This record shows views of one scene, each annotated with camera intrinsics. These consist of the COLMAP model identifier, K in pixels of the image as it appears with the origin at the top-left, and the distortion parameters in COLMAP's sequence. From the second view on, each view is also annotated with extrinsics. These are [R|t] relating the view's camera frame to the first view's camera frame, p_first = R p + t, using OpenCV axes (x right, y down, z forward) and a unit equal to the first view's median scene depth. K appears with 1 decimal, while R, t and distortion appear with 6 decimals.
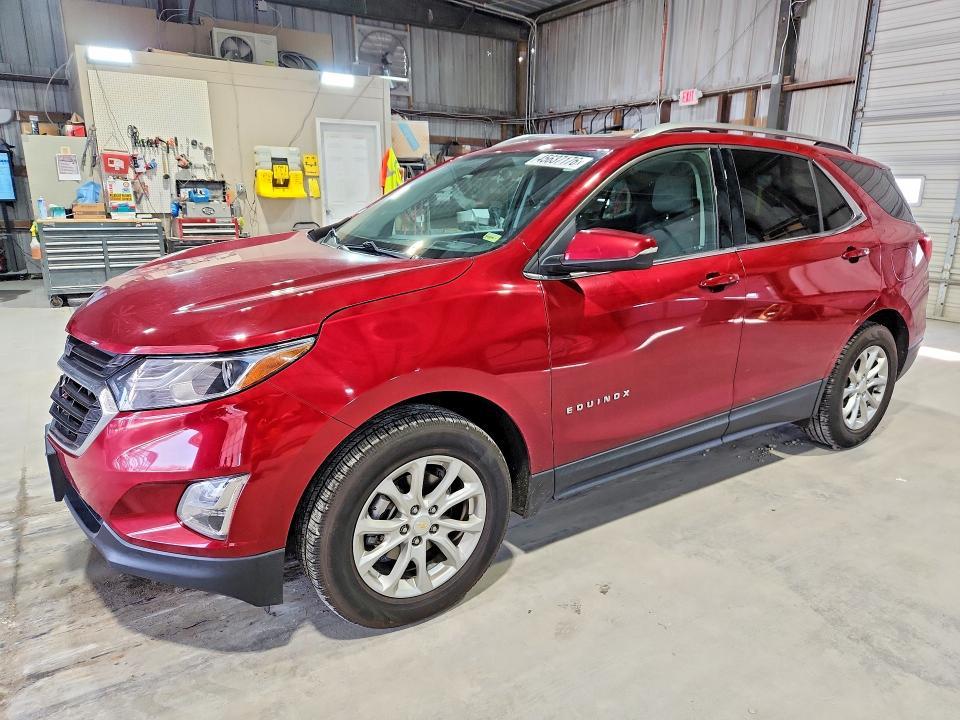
lens RADIAL K [[658.3, 0, 480.0], [0, 658.3, 360.0], [0, 0, 1]] dist [0.016825, -0.005577]
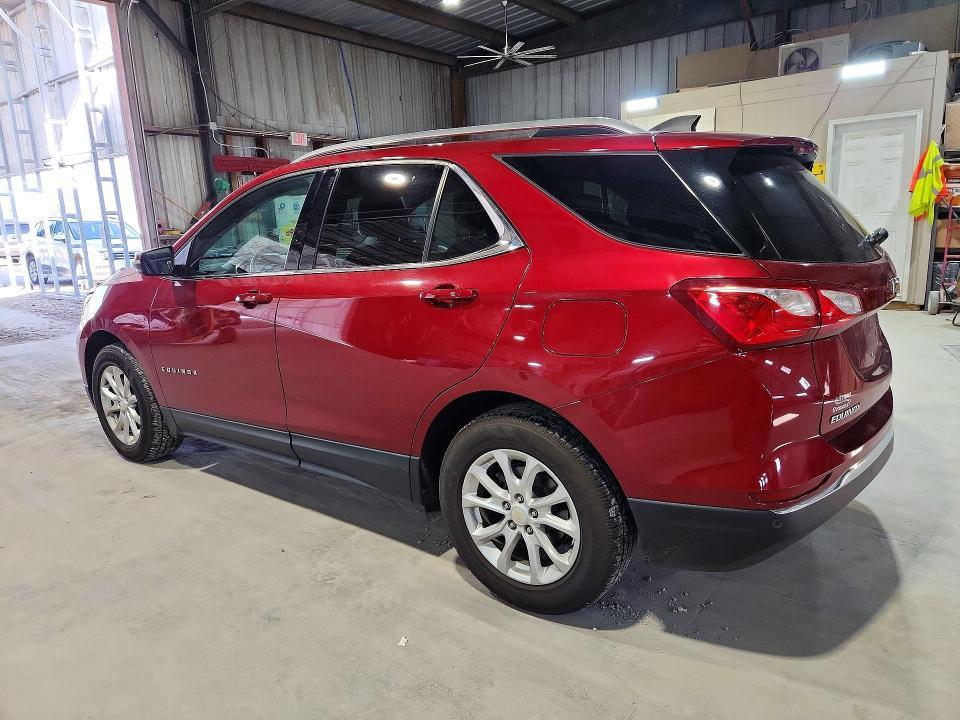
lens RADIAL K [[629.3, 0, 480.0], [0, 629.3, 360.0], [0, 0, 1]] dist [-0.005177, -0.004261]
pose [[0.344667, 0.188165, -0.919673, 1.095513], [-0.193350, 0.972928, 0.126598, -0.169201], [0.918597, 0.134185, 0.371718, 0.745093]]
